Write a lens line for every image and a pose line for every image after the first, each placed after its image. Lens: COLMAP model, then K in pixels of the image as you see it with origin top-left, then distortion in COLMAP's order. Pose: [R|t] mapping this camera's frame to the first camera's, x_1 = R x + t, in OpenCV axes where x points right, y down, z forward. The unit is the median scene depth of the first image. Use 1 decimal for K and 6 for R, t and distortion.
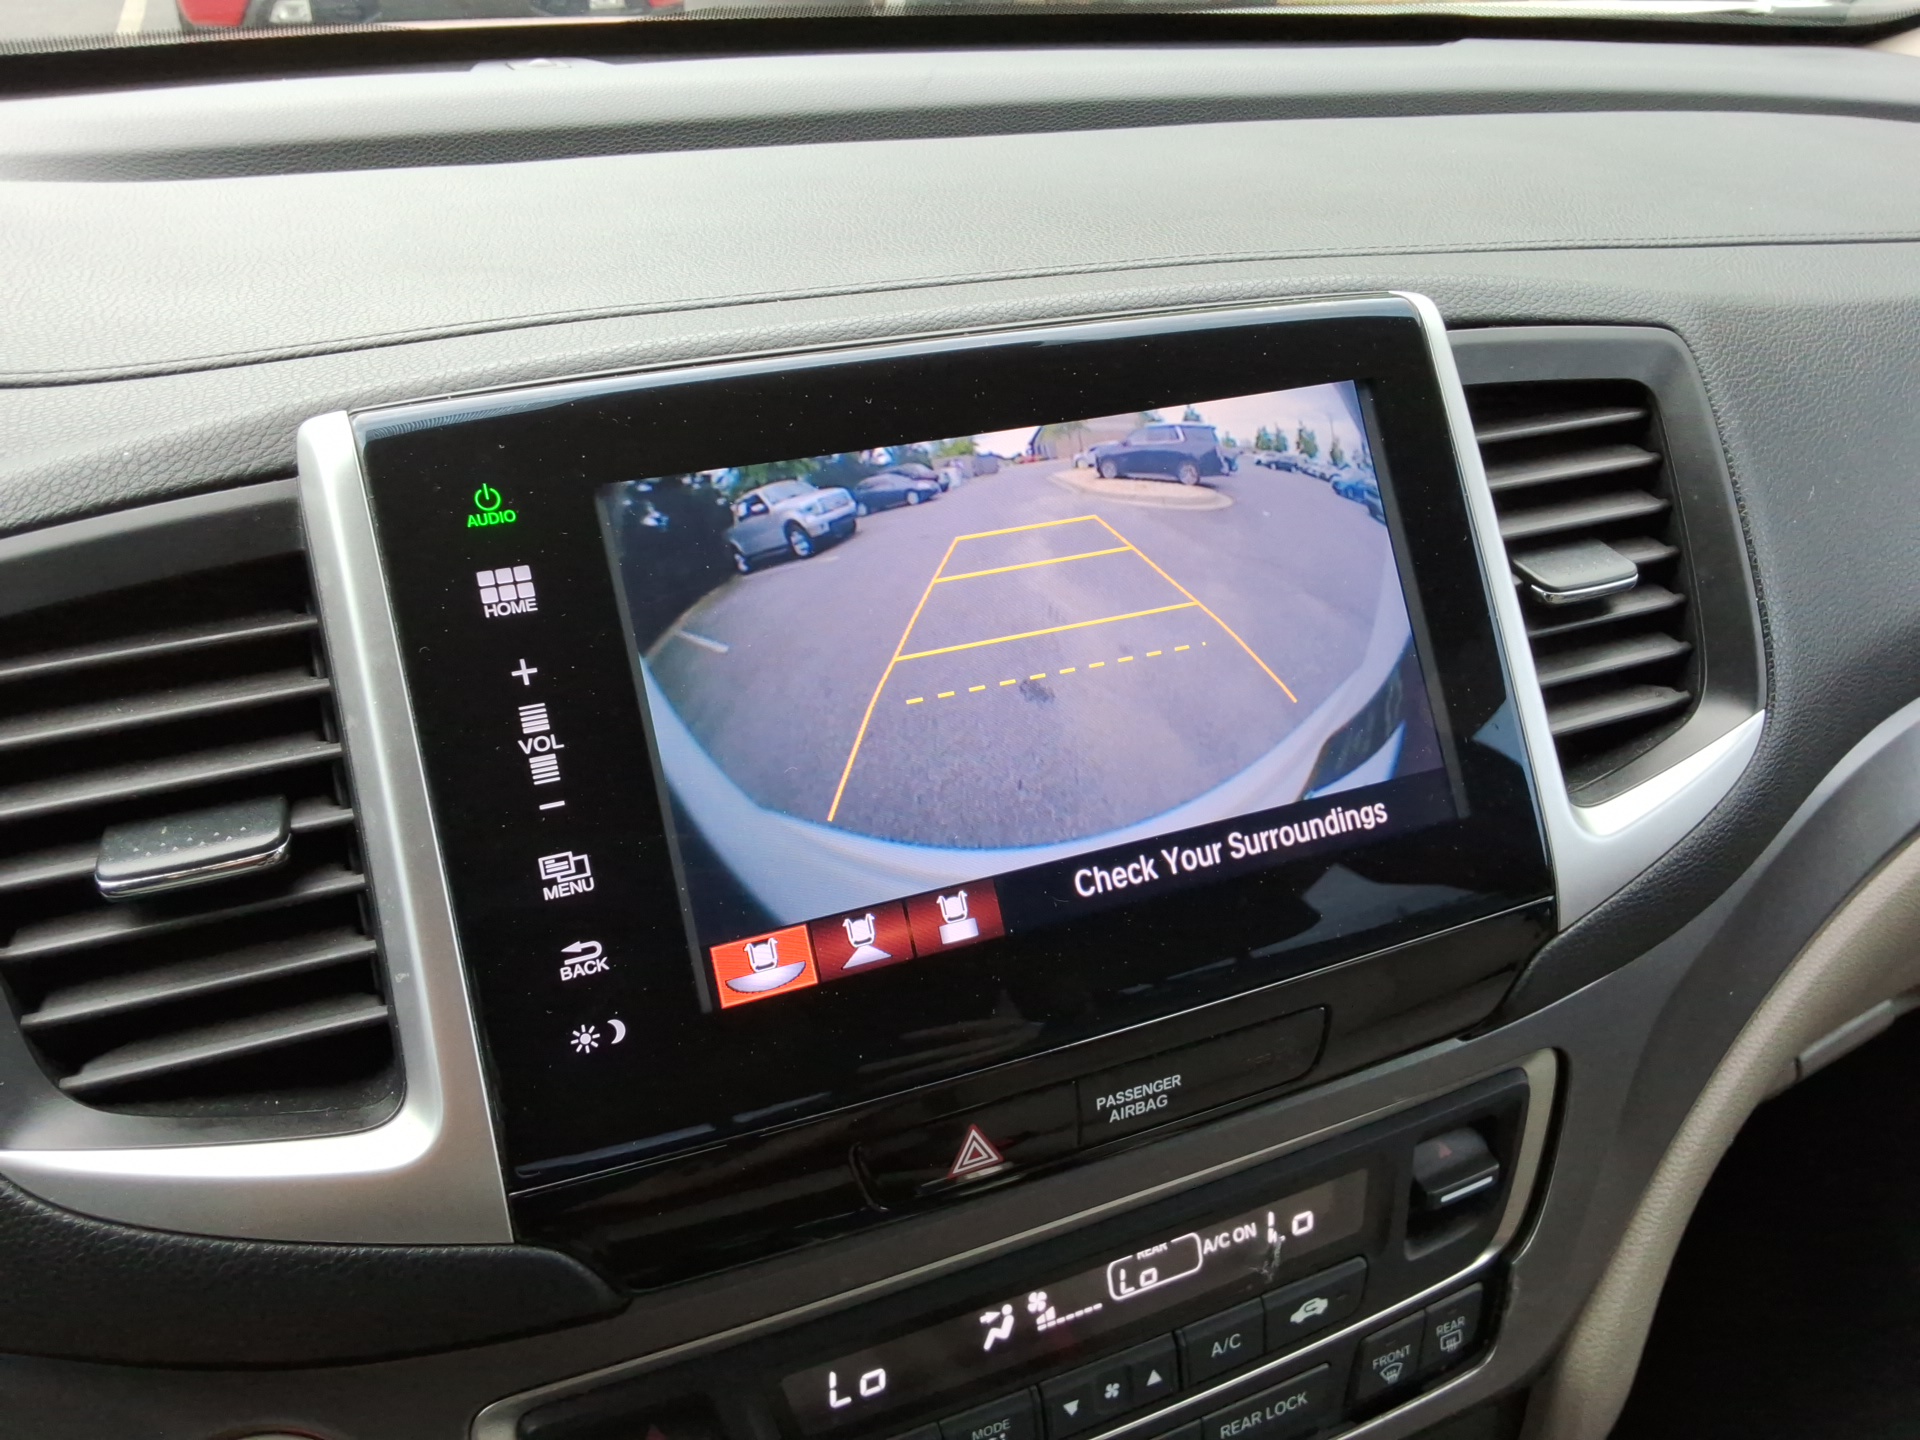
lens RADIAL K [[1538.8, 0, 974.0], [0, 1538.8, 714.4], [0, 0, 1]] dist [0.115609, -0.195909]
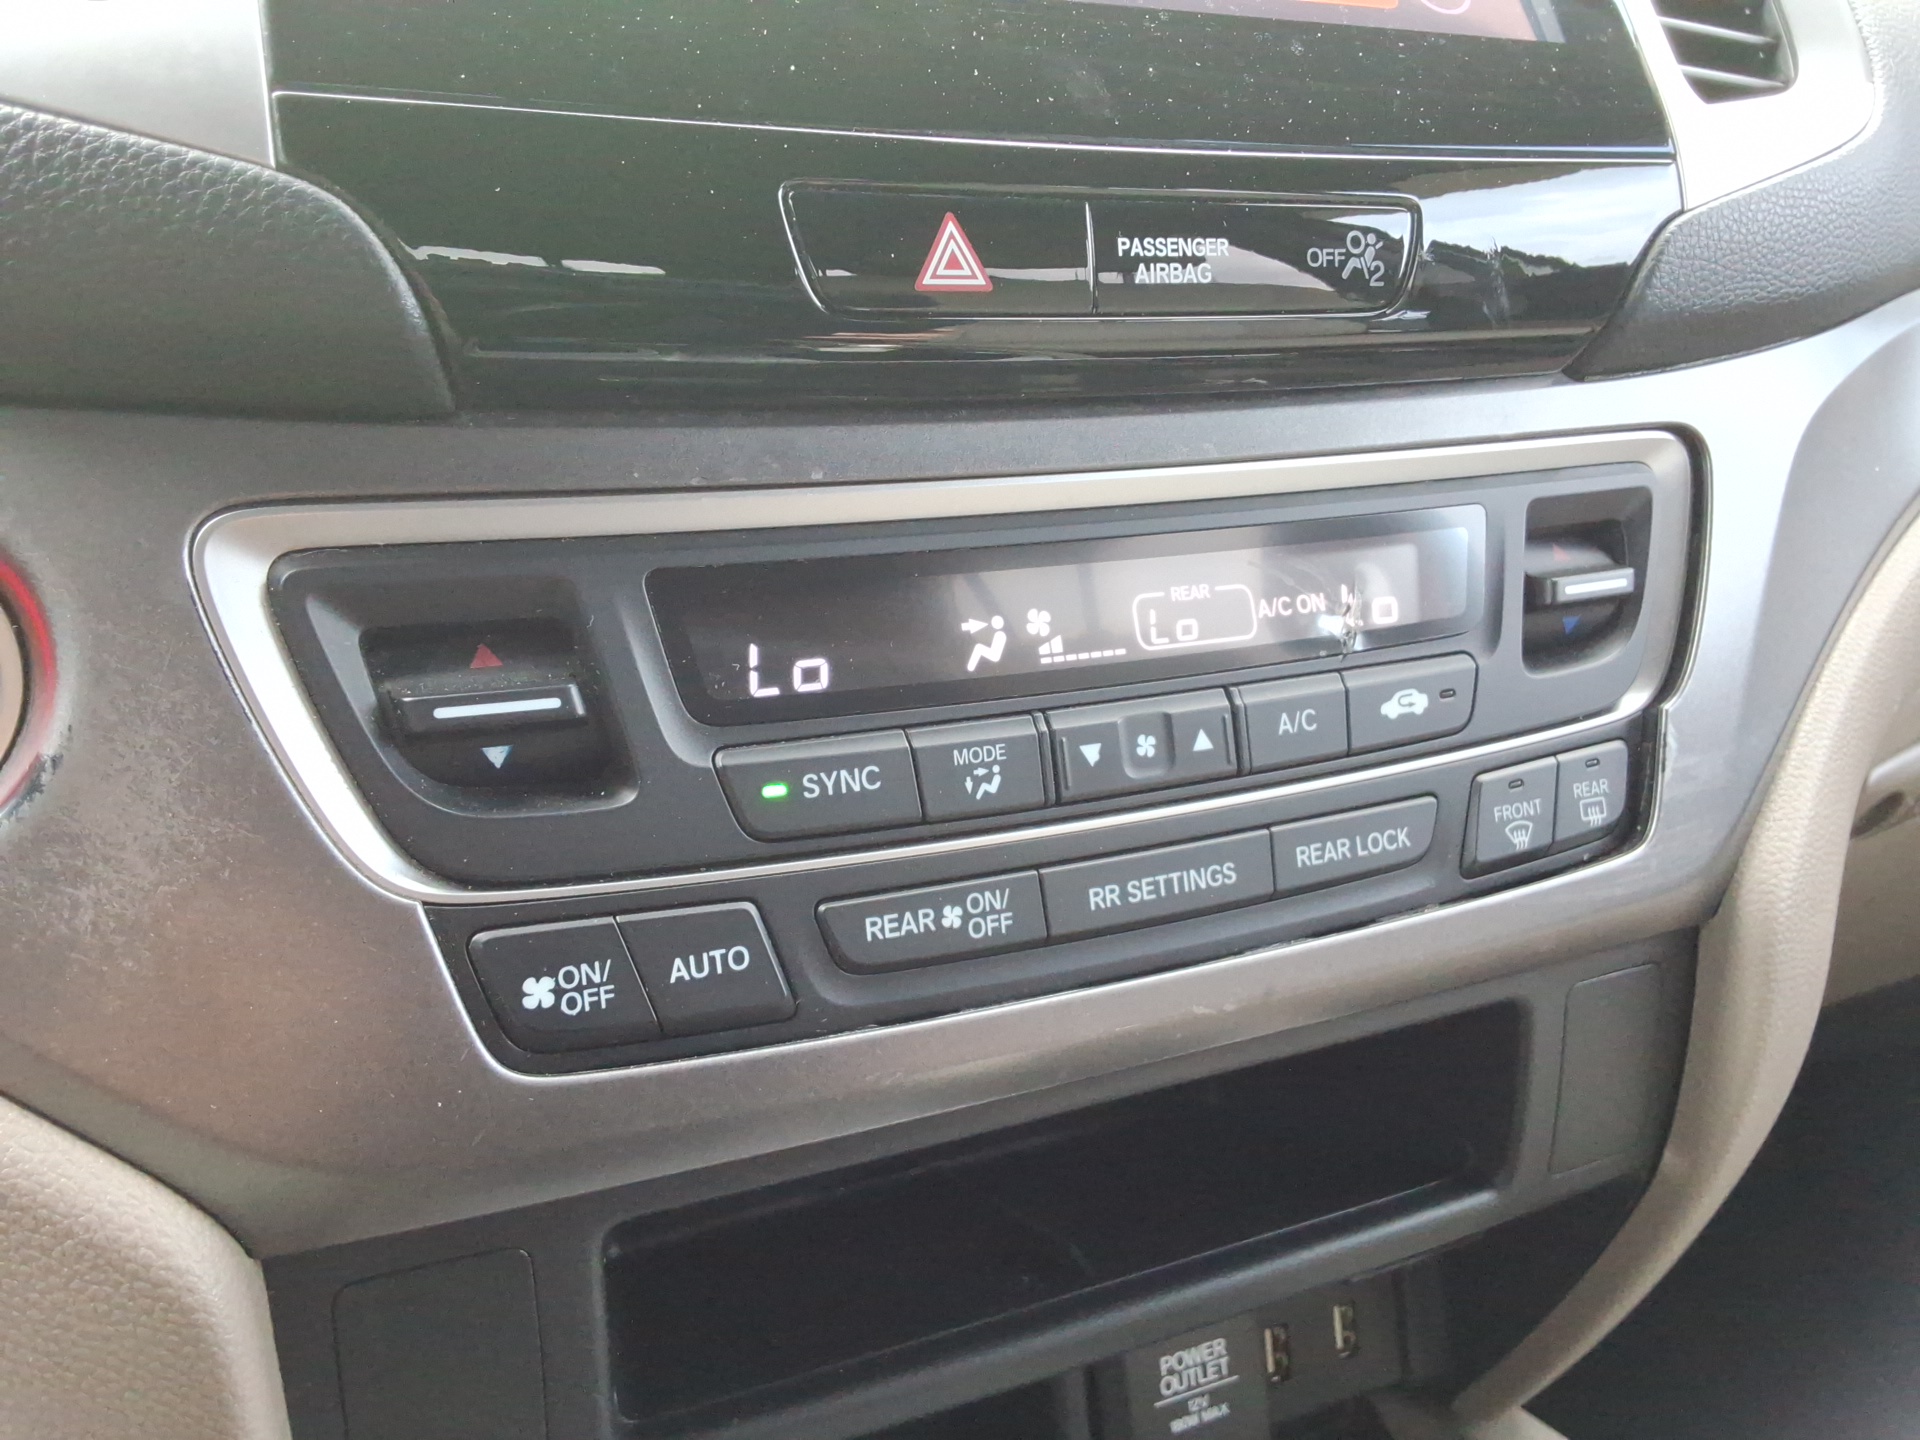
lens RADIAL K [[1571.3, 0, 979.2], [0, 1571.3, 714.4], [0, 0, 1]] dist [0.146434, -0.236847]
pose [[0.998903, -0.011467, 0.045398, -0.020989], [0.021603, 0.973057, -0.229549, 0.593629], [-0.041543, 0.230278, 0.972238, 0.304105]]
